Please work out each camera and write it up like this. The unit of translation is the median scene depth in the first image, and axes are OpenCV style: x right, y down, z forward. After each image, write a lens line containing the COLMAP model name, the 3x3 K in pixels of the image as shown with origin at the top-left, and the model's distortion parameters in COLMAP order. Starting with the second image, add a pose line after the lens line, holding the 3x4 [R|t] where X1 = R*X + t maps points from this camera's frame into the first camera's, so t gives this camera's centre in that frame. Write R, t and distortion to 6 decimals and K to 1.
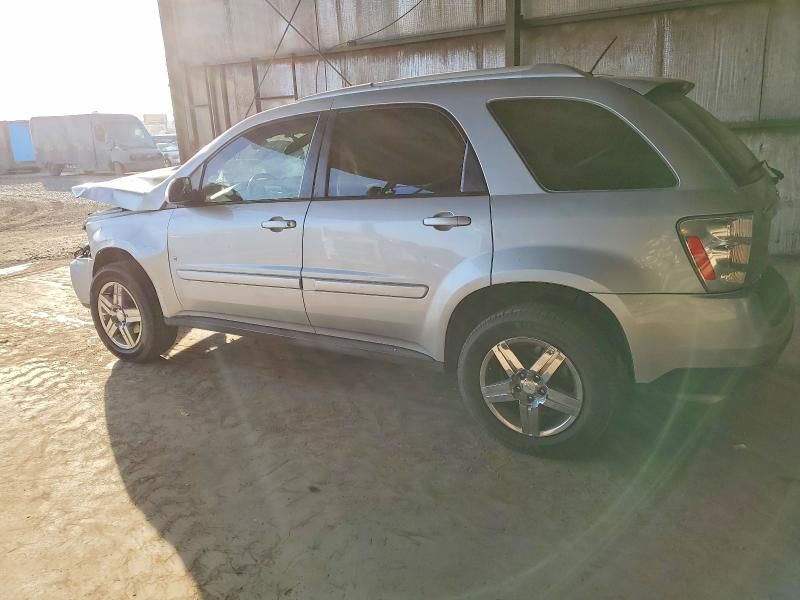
lens RADIAL K [[629.0, 0, 395.4], [0, 629.0, 300.2], [0, 0, 1]] dist [0.008726, 0.003415]
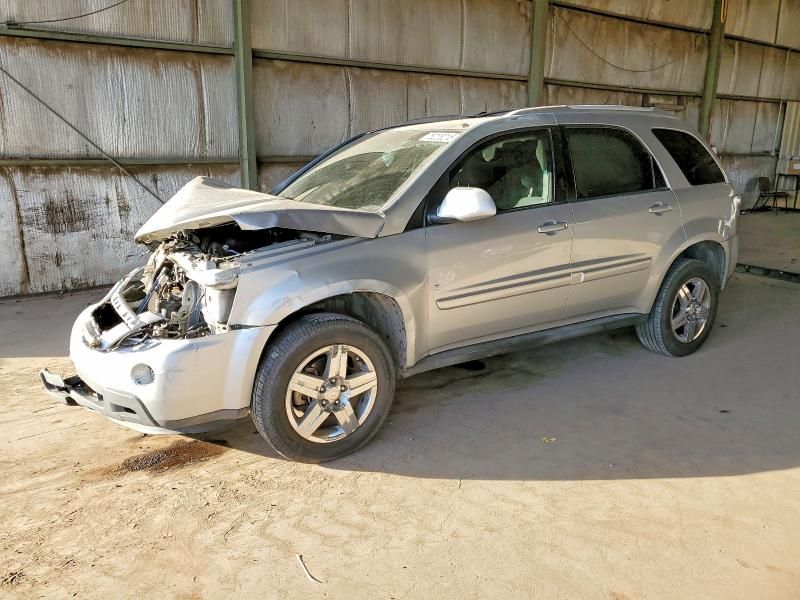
lens RADIAL K [[629.0, 0, 395.4], [0, 629.0, 300.2], [0, 0, 1]] dist [0.008726, 0.003415]
pose [[0.423339, -0.160618, 0.891620, -0.947044], [0.222569, 0.972436, 0.069502, -0.100656], [-0.878207, 0.169024, 0.447419, 0.591944]]
